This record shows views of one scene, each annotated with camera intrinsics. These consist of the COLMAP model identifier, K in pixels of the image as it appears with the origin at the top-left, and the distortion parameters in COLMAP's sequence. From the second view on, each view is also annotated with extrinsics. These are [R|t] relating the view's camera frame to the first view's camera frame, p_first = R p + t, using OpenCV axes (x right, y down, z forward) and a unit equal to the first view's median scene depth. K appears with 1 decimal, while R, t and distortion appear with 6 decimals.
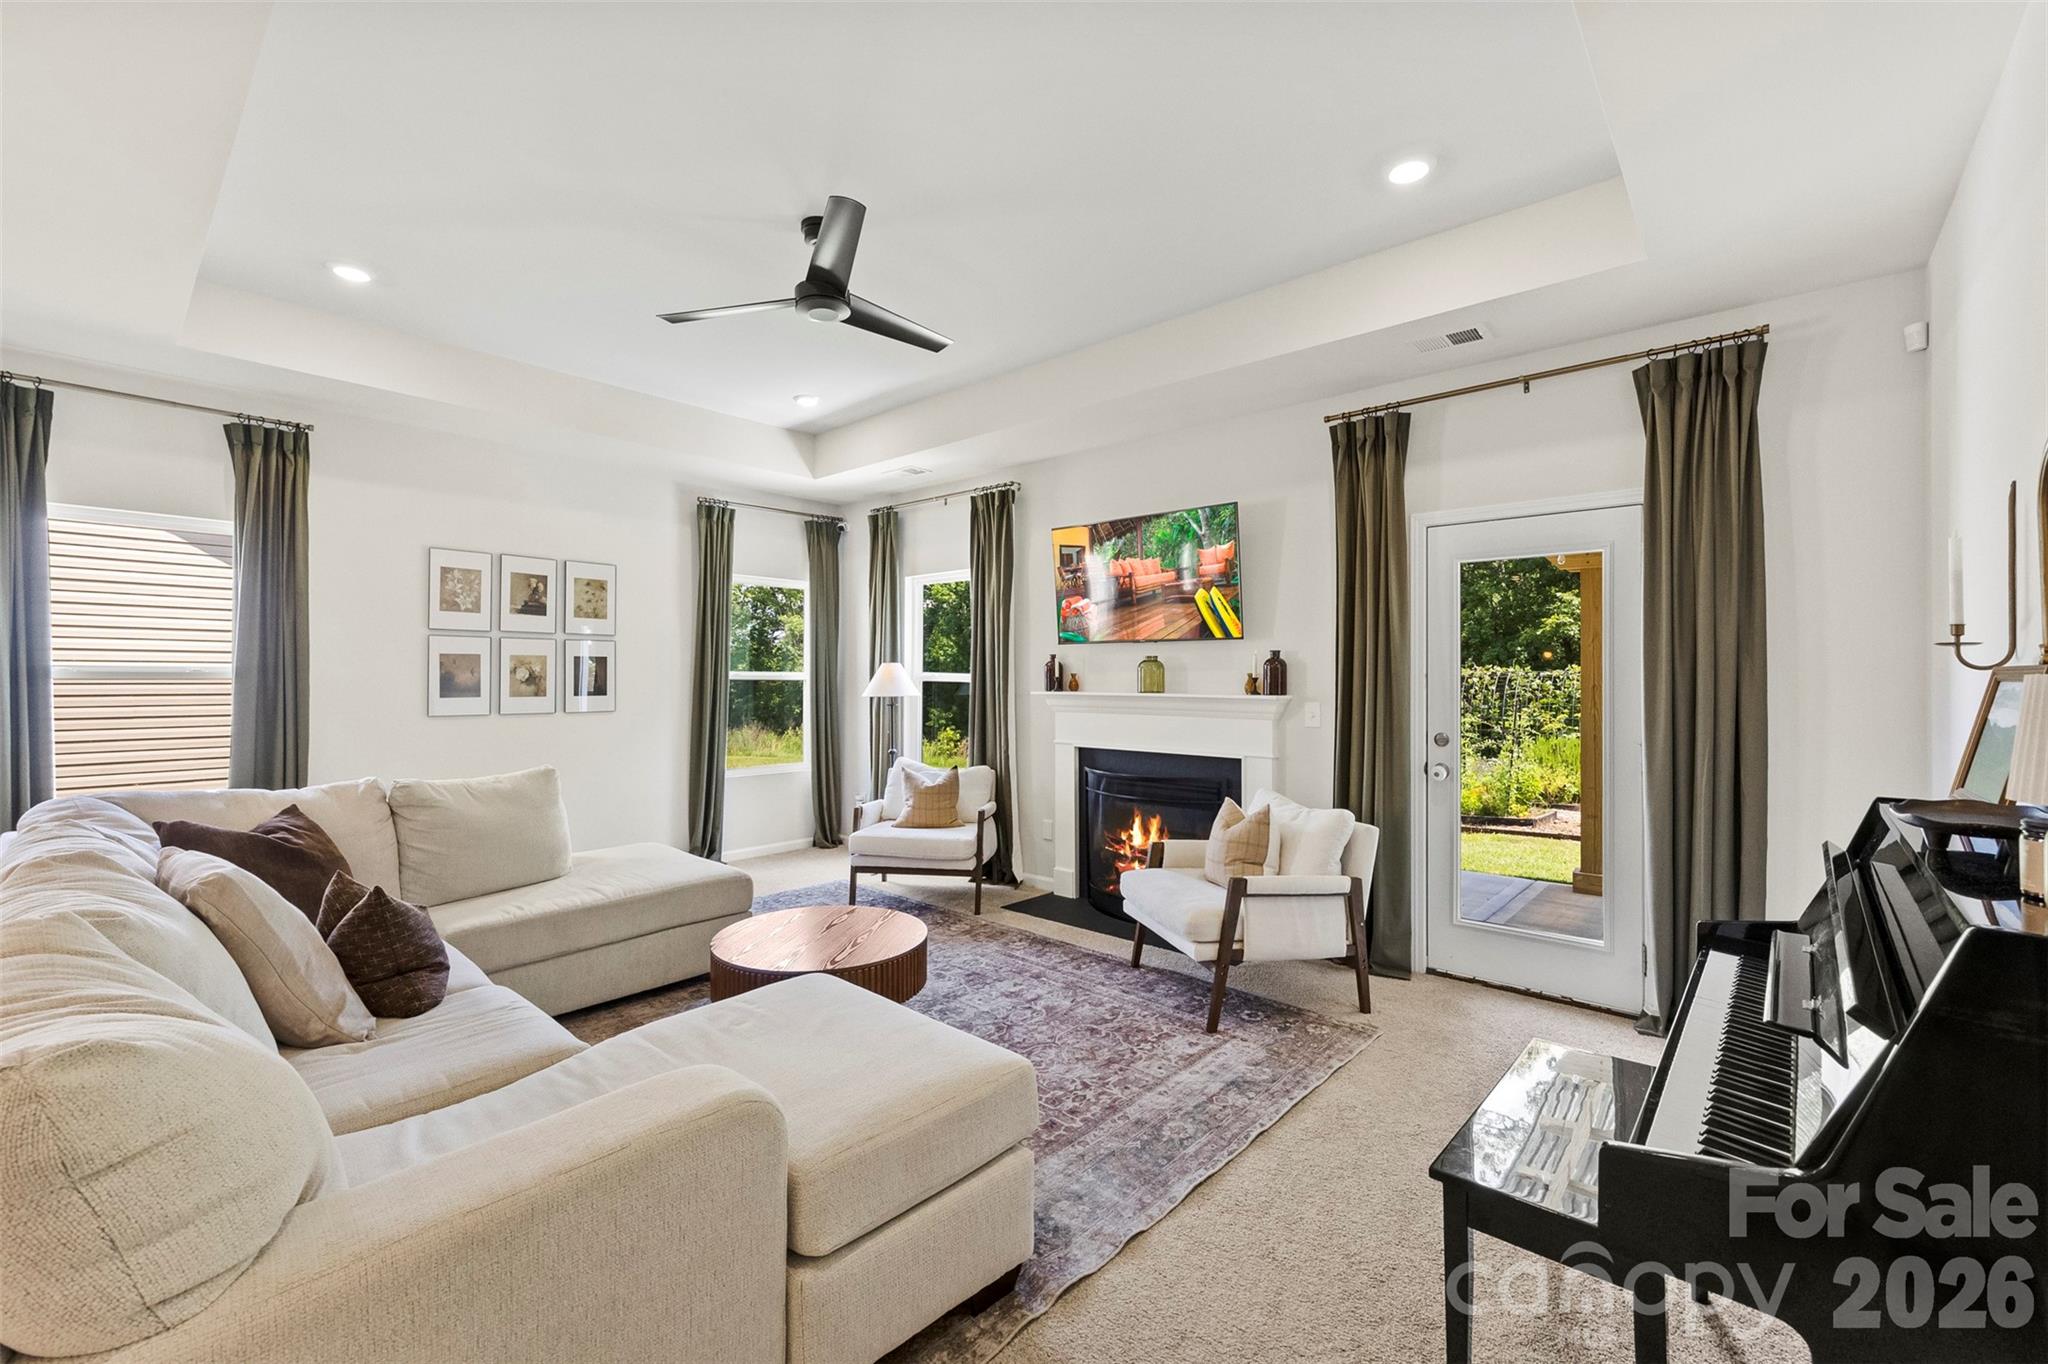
lens RADIAL K [[838.0, 0, 1034.3], [0, 838.0, 673.6], [0, 0, 1]] dist [-0.000697, -0.000905]
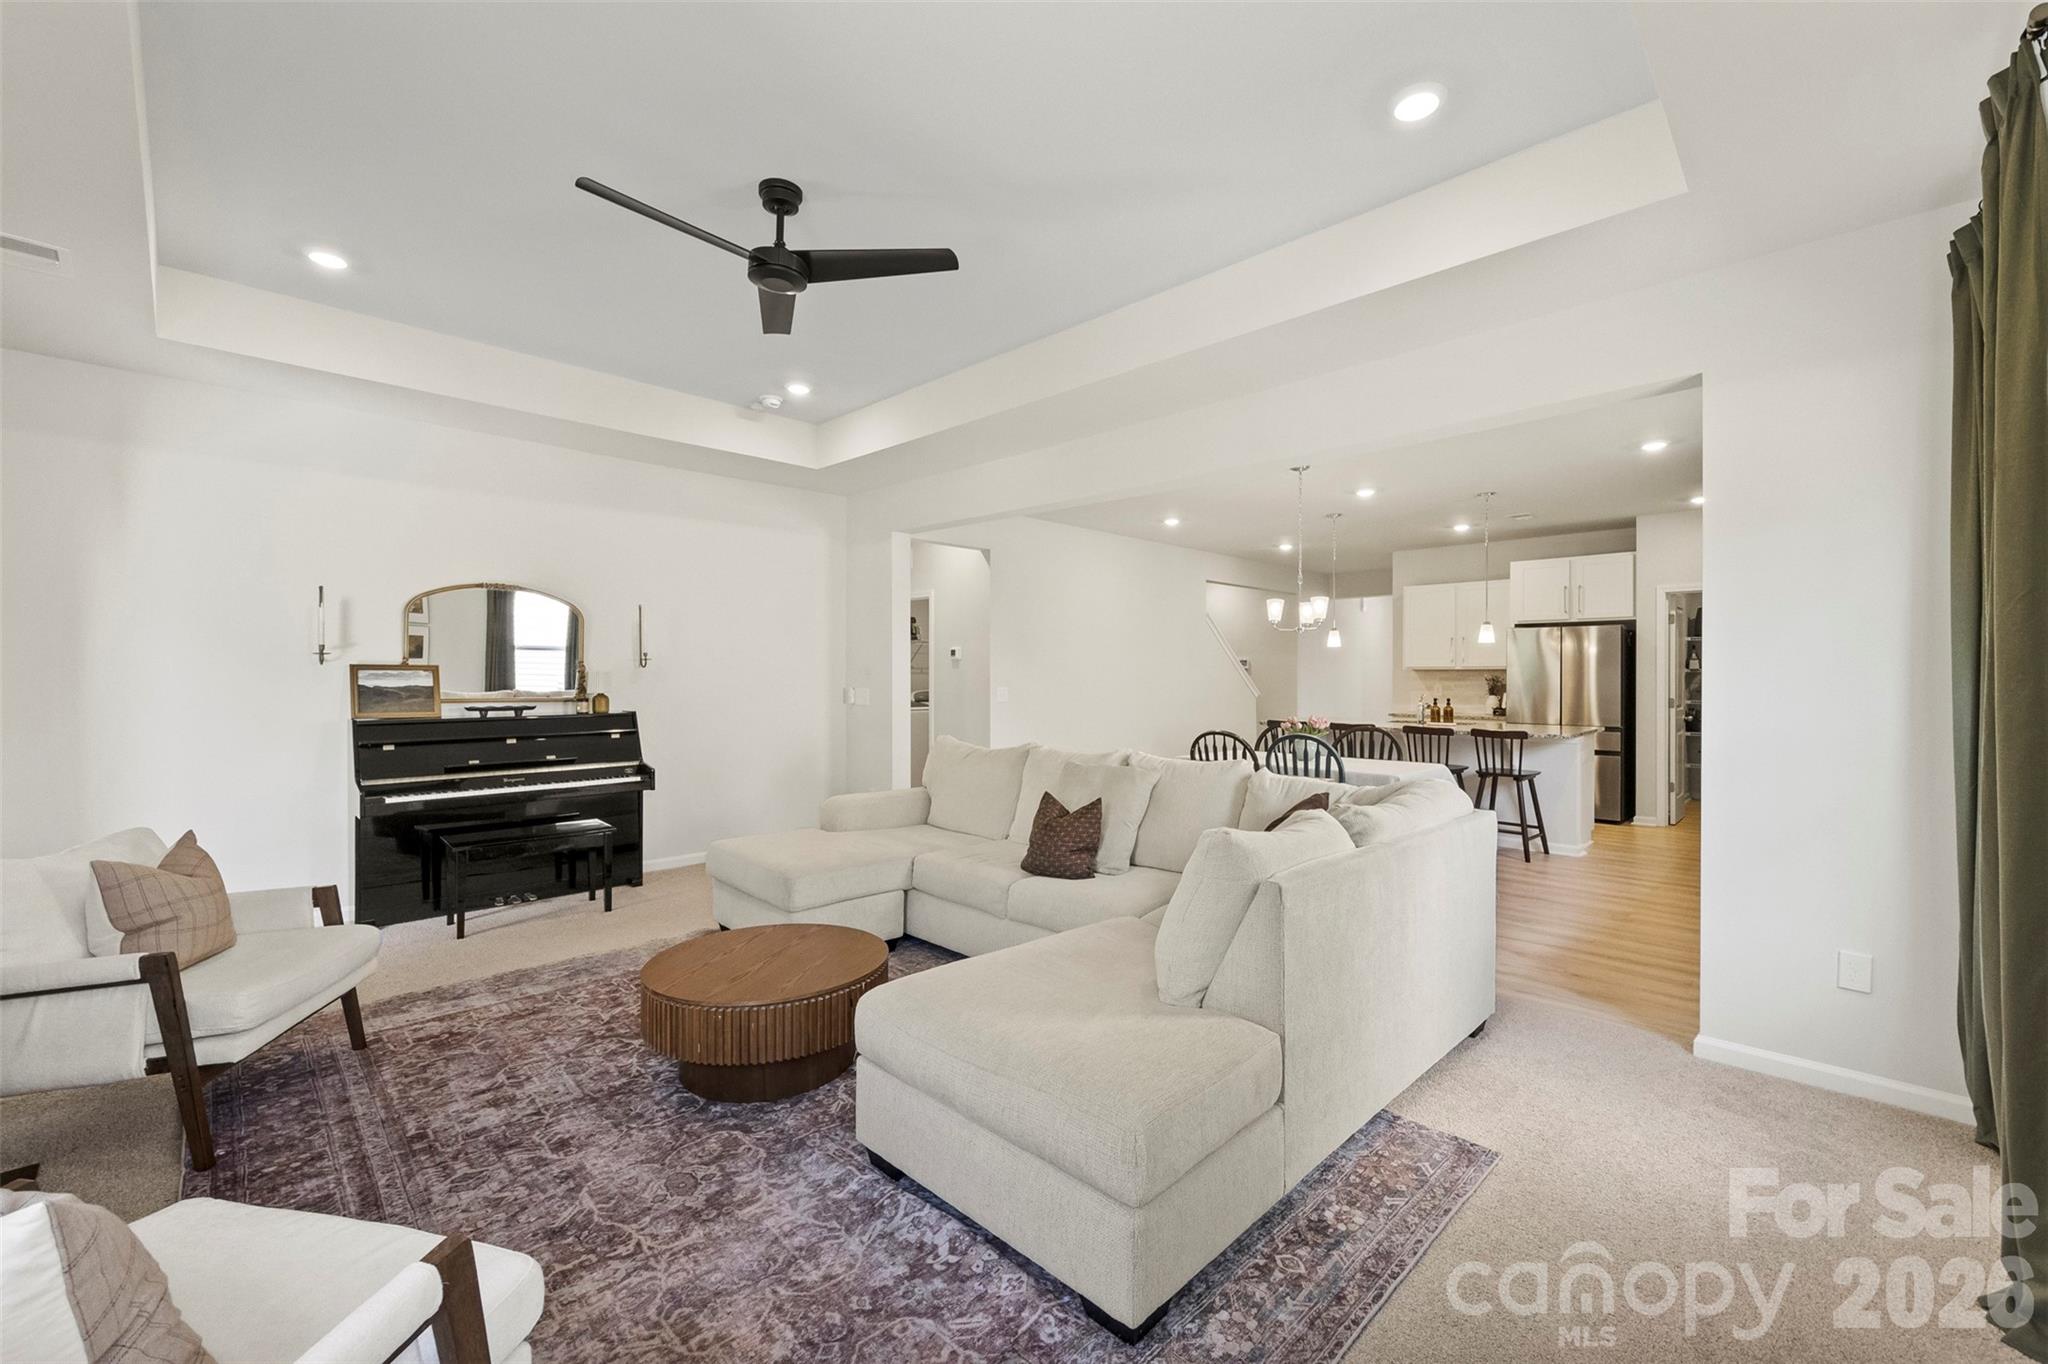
lens RADIAL K [[838.0, 0, 1038.5], [0, 838.0, 669.5], [0, 0, 1]] dist [-0.000697, -0.000905]
pose [[-0.998518, -0.005603, 0.054134, -0.395489], [-0.006270, 0.999906, -0.012162, 0.009539], [-0.054061, -0.012483, -0.998460, 1.273038]]
